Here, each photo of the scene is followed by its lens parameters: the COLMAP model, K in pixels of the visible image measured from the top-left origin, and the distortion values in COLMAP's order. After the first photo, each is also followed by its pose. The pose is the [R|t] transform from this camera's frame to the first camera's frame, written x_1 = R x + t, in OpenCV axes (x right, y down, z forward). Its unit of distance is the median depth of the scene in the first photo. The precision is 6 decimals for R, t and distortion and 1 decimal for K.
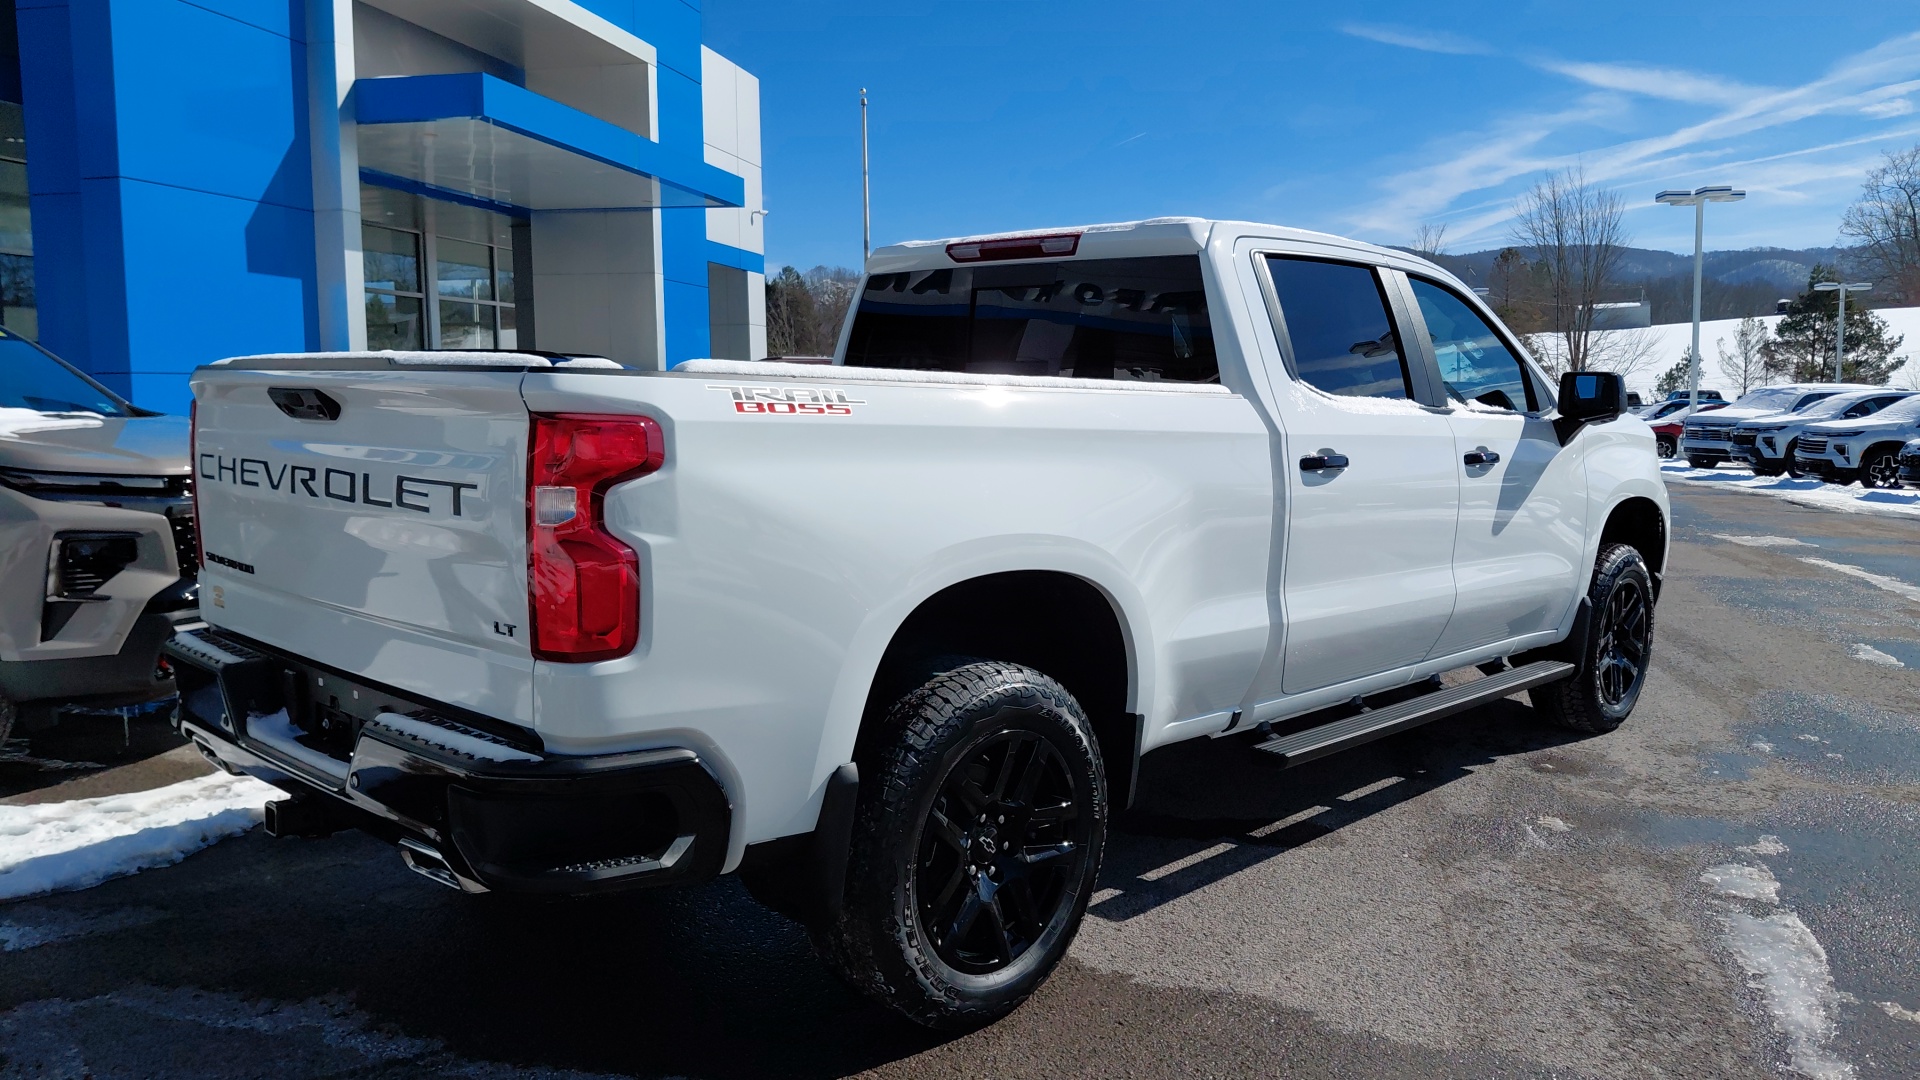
lens RADIAL K [[1428.3, 0, 939.7], [0, 1428.3, 537.8], [0, 0, 1]] dist [0.055705, -0.098471]
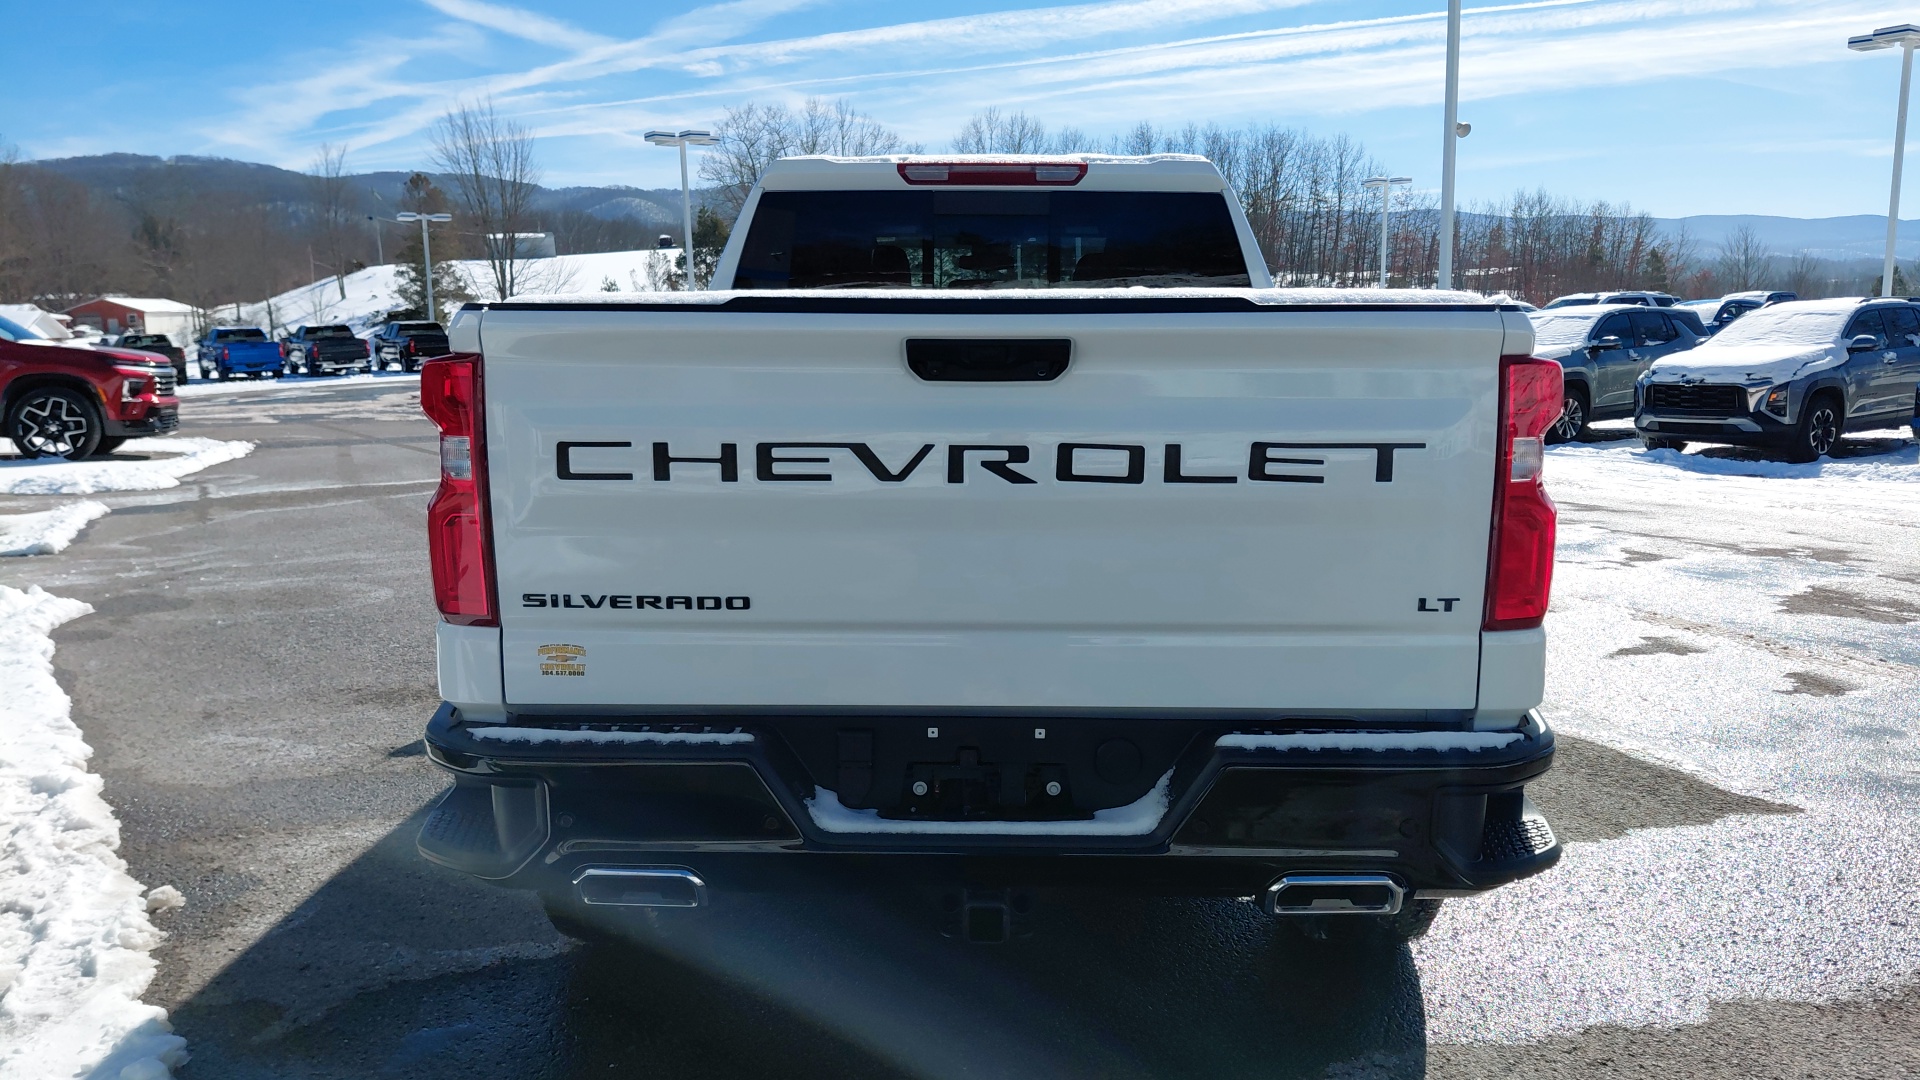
lens RADIAL K [[1428.3, 0, 966.3], [0, 1428.3, 541.0], [0, 0, 1]] dist [0.055705, -0.098471]
pose [[0.743324, -0.115769, 0.658838, -0.125578], [0.081697, 0.993249, 0.082357, -0.008214], [-0.663924, -0.007393, 0.747763, 0.061028]]
